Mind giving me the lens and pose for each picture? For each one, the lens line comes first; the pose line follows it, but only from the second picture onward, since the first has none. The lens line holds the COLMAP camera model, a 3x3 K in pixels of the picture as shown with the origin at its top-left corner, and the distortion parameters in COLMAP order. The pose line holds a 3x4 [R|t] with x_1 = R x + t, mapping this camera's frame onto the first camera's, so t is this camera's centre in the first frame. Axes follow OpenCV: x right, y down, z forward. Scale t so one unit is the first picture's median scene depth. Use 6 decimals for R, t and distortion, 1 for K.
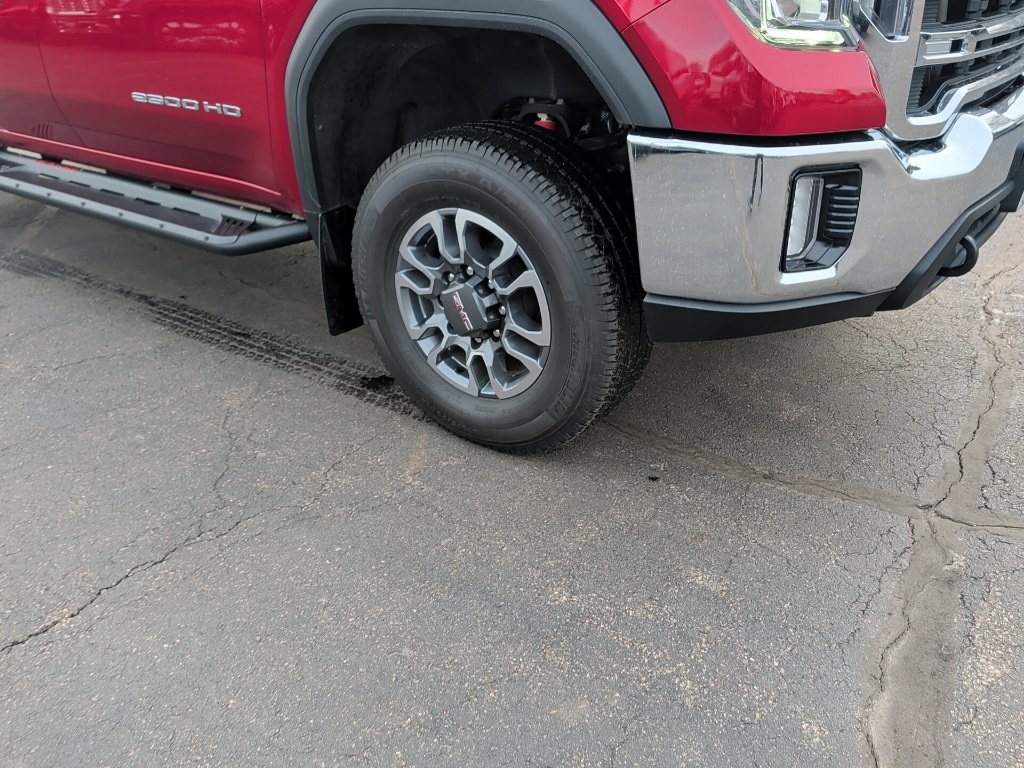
lens RADIAL K [[853.2, 0, 546.5], [0, 853.2, 384.9], [0, 0, 1]] dist [0.034072, -0.038379]
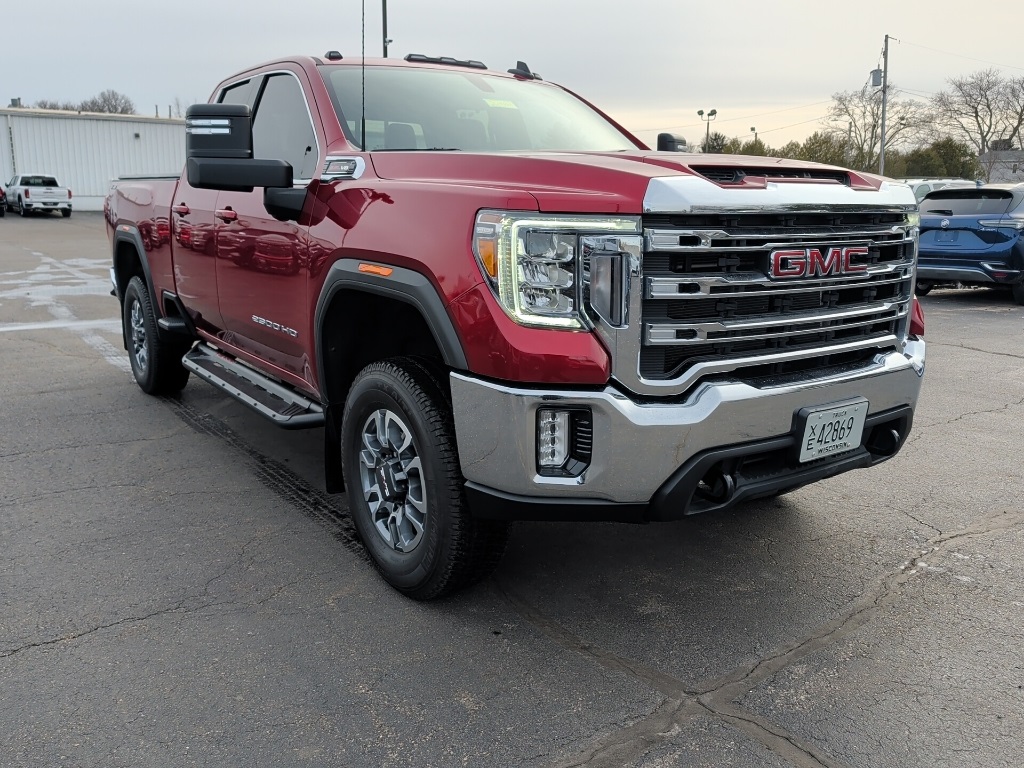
lens RADIAL K [[853.2, 0, 519.6], [0, 853.2, 377.1], [0, 0, 1]] dist [0.034072, -0.038379]
pose [[0.950305, 0.096589, -0.295959, 0.513105], [-0.170143, 0.957256, -0.233906, 0.039141], [0.260716, 0.272637, 0.926119, -0.284920]]
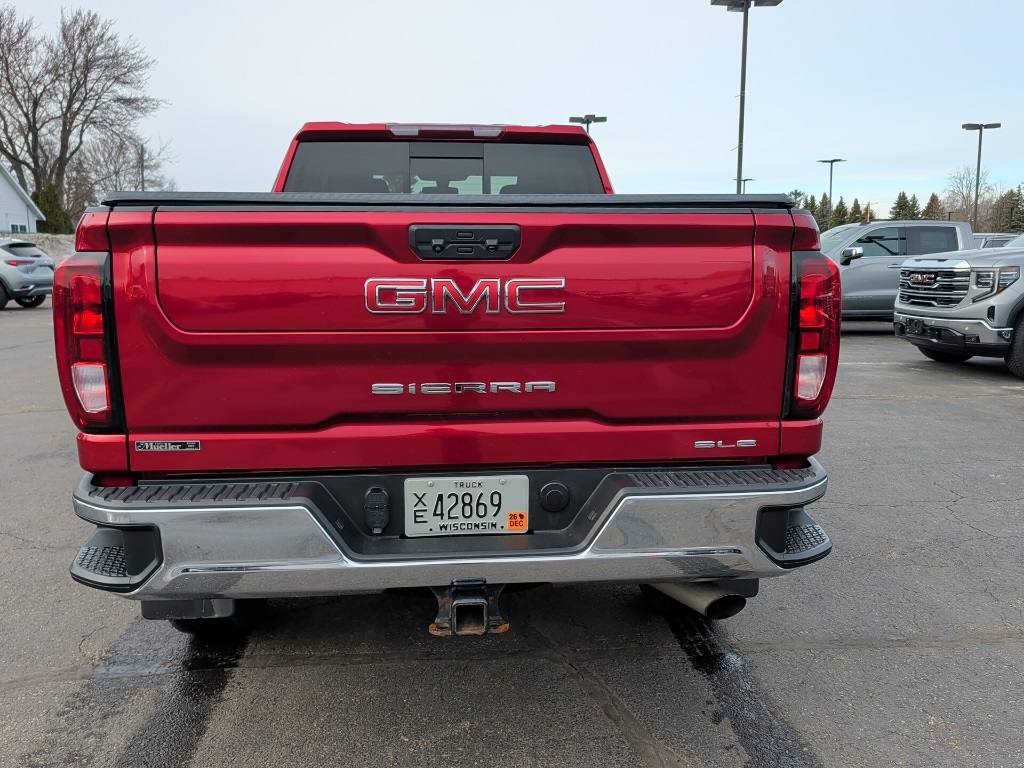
lens RADIAL K [[853.2, 0, 510.3], [0, 853.2, 385.4], [0, 0, 1]] dist [0.034072, -0.038379]
pose [[0.683075, 0.152898, -0.714164, 1.319280], [-0.351556, 0.925938, -0.138014, -0.266530], [0.640170, 0.345342, 0.686237, 0.309364]]
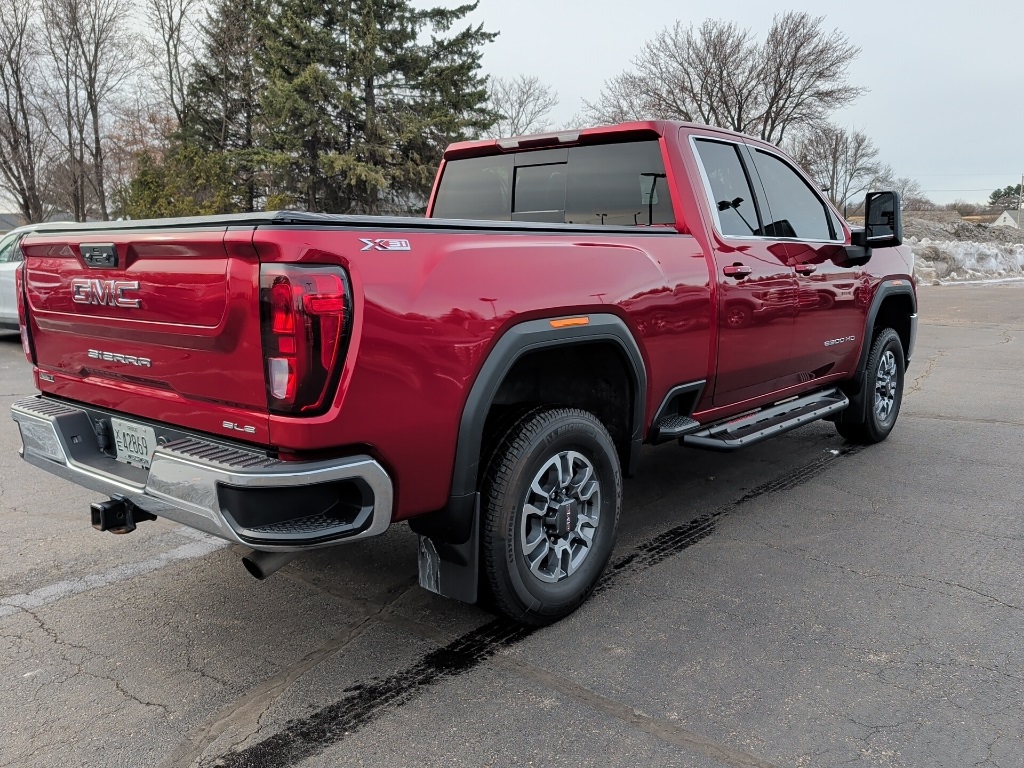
lens RADIAL K [[853.2, 0, 516.9], [0, 853.2, 377.6], [0, 0, 1]] dist [0.034072, -0.038379]
pose [[-0.041606, 0.196186, -0.979684, 1.919209], [-0.434400, 0.879455, 0.194563, -0.897572], [0.899758, 0.433670, 0.048633, 1.465060]]
